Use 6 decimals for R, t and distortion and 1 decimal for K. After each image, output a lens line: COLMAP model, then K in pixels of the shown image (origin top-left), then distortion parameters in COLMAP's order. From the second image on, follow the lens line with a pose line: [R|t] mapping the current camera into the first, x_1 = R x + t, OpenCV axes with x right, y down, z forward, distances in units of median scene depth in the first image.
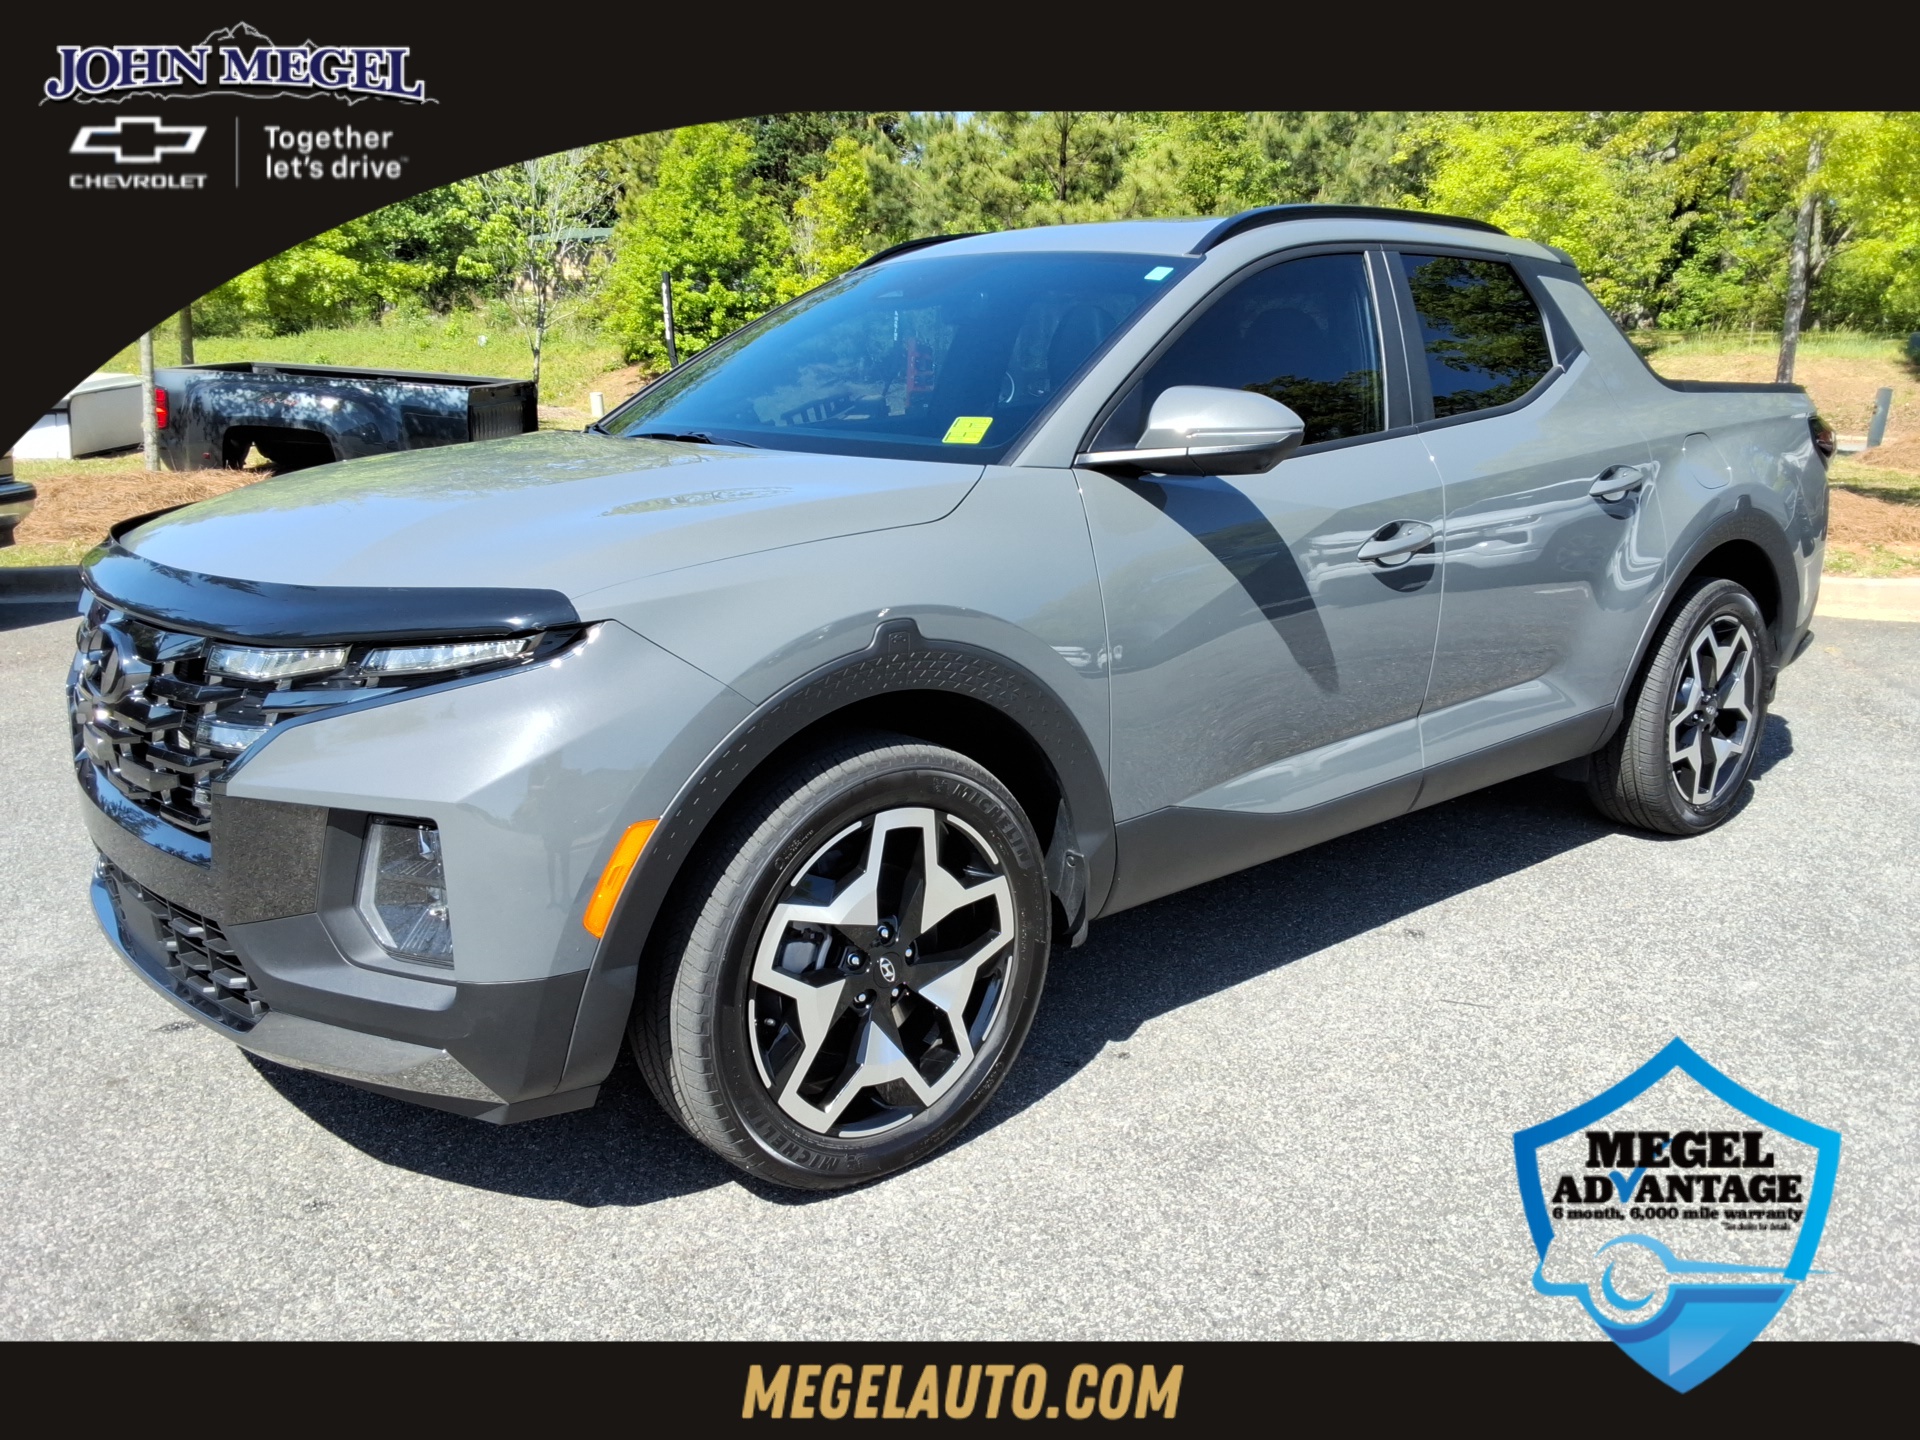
lens RADIAL K [[1555.2, 0, 989.0], [0, 1555.2, 713.7], [0, 0, 1]] dist [0.169448, -0.408867]
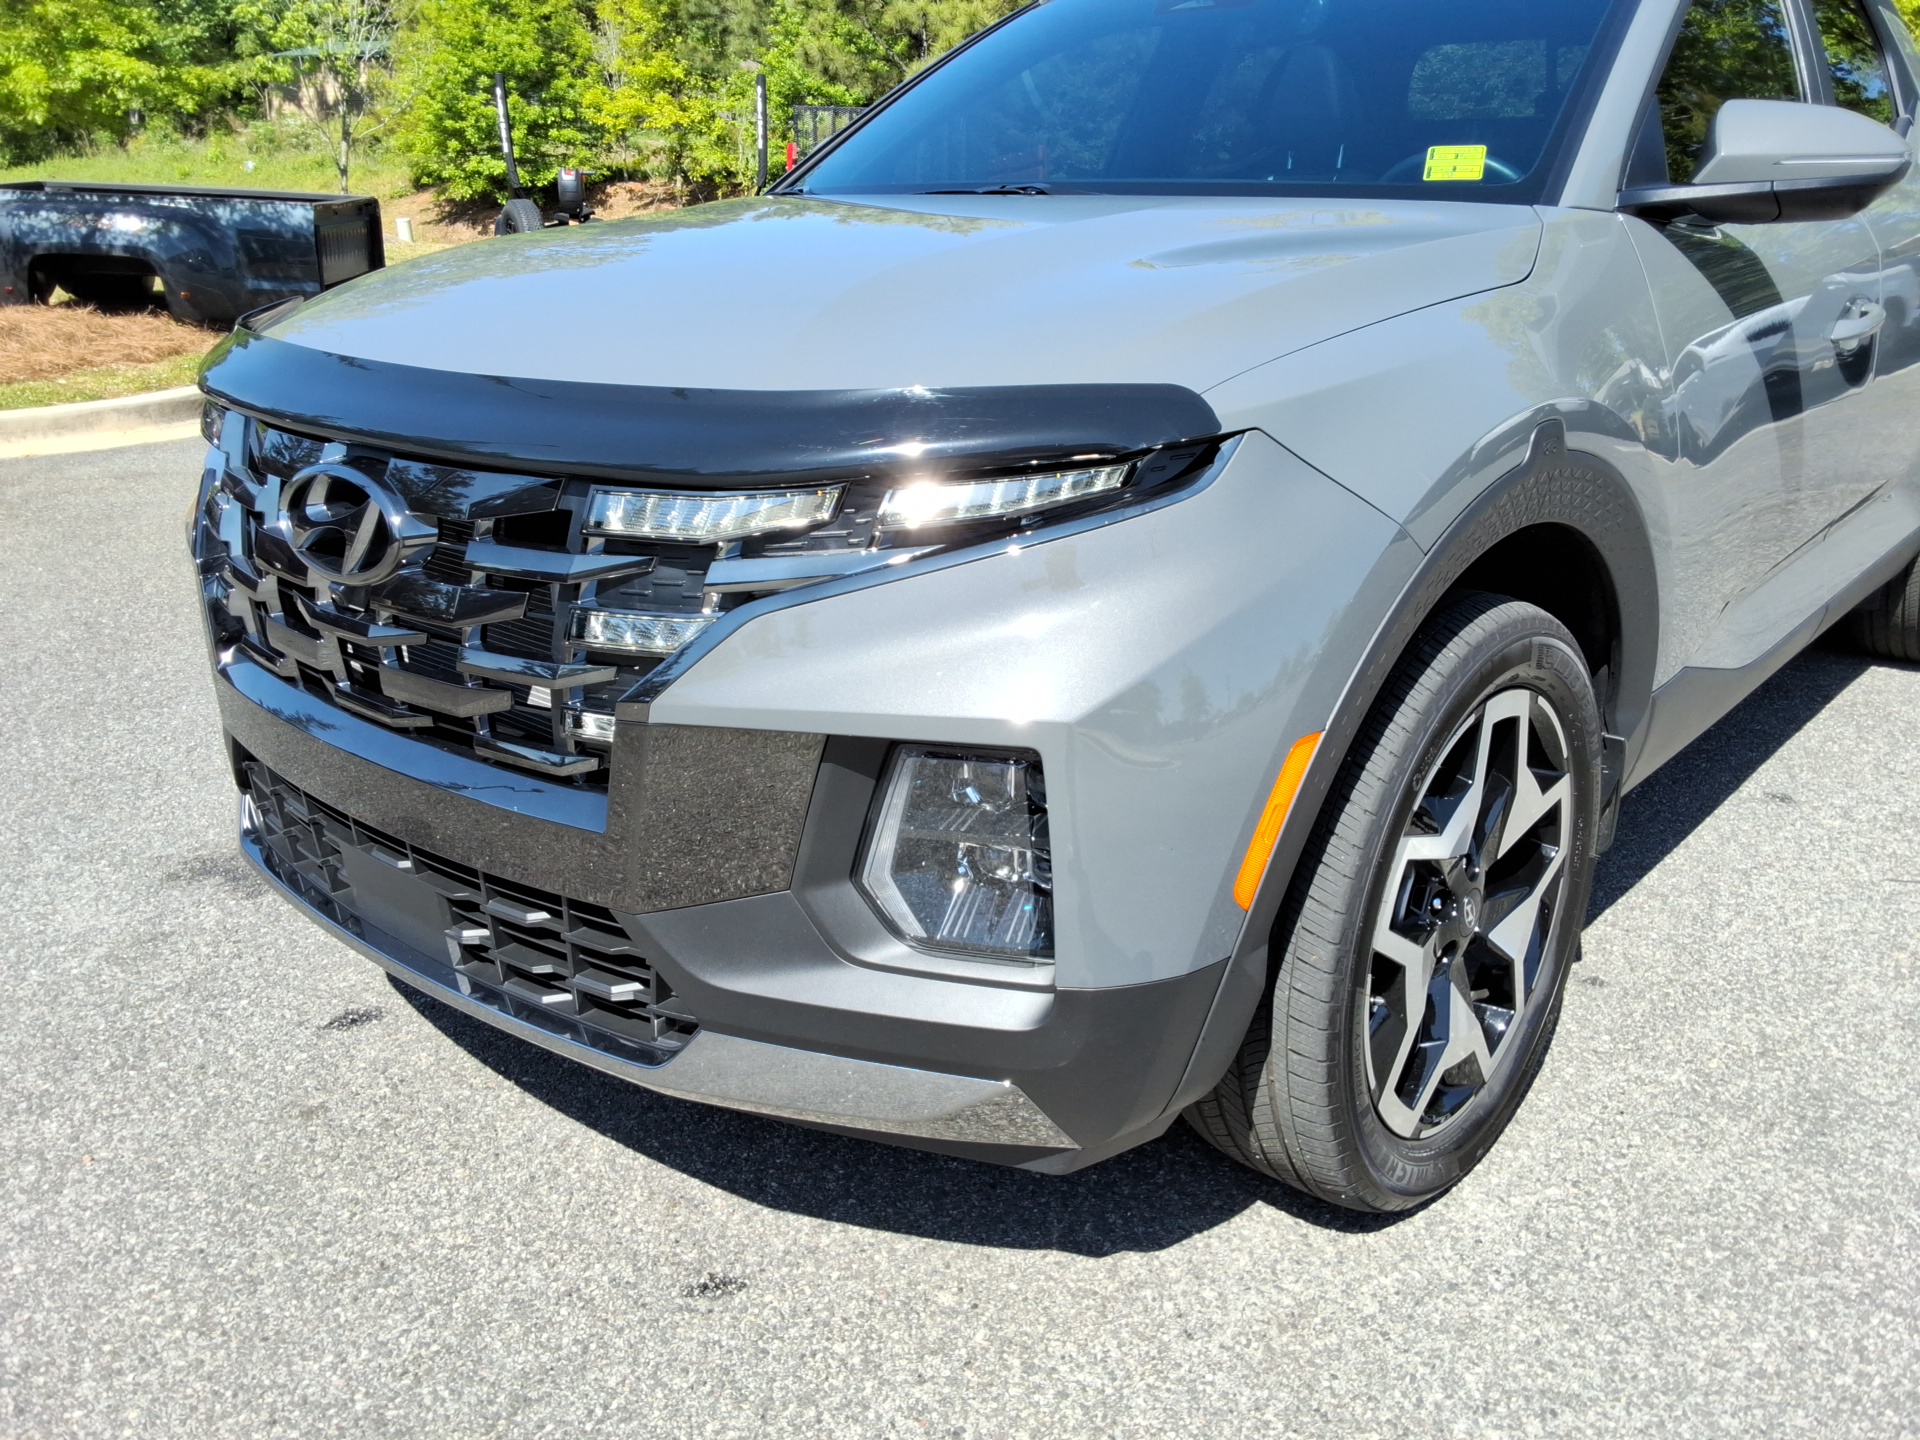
lens RADIAL K [[1571.8, 0, 964.1], [0, 1571.8, 701.4], [0, 0, 1]] dist [0.138147, -0.225889]
pose [[0.993623, -0.047245, 0.102377, -0.078362], [0.037754, 0.994975, 0.092738, -0.002410], [-0.106243, -0.088281, 0.990413, 0.063389]]
